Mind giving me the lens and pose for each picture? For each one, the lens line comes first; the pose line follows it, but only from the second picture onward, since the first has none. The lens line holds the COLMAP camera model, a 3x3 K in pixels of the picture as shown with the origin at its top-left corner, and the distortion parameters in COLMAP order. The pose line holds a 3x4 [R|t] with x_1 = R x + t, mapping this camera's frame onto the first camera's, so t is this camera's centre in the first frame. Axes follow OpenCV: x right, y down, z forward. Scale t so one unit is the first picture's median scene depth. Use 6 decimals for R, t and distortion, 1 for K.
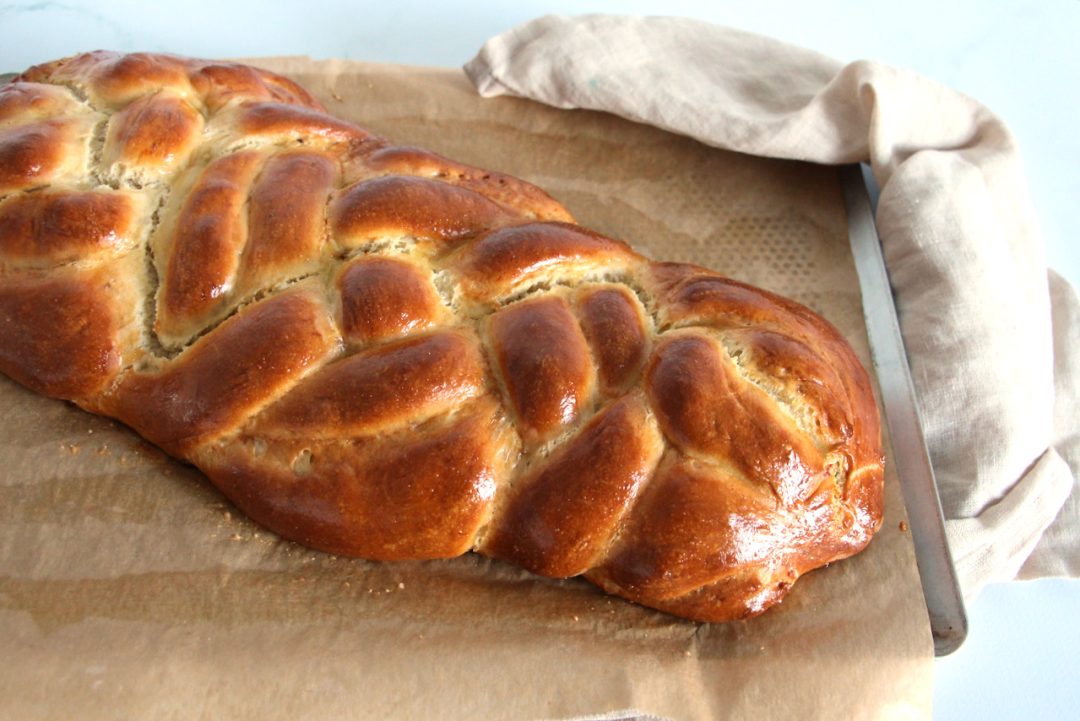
lens RADIAL K [[1296.7, 0, 540.0], [0, 1296.7, 360.5], [0, 0, 1]] dist [-0.084497, 0.250517]
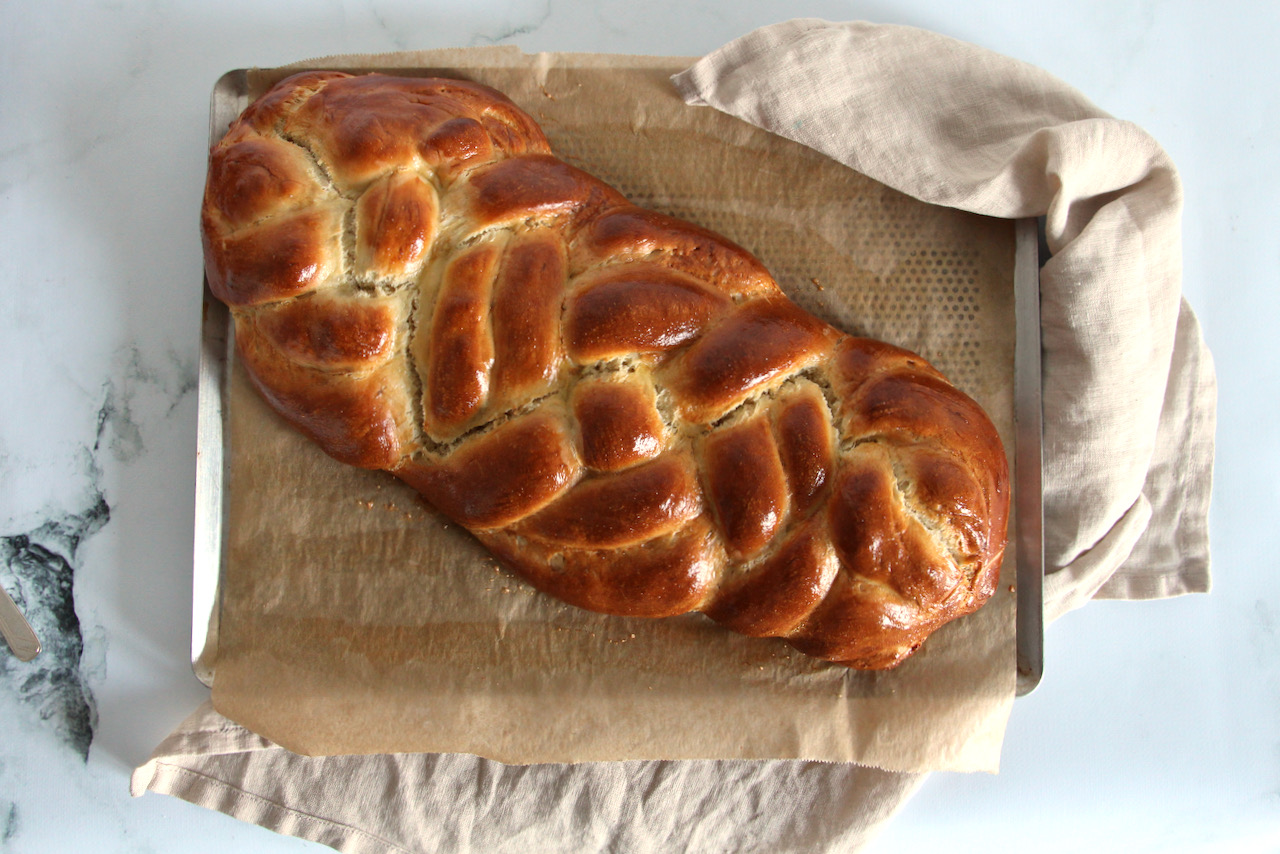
lens RADIAL K [[1135.2, 0, 639.6], [0, 1135.2, 478.7], [0, 0, 1]] dist [-0.104663, 0.005421]
pose [[0.999567, 0.023403, -0.017834, -0.077543], [-0.009561, 0.831551, 0.555366, -0.580144], [0.027827, -0.554955, 0.831415, 0.099116]]
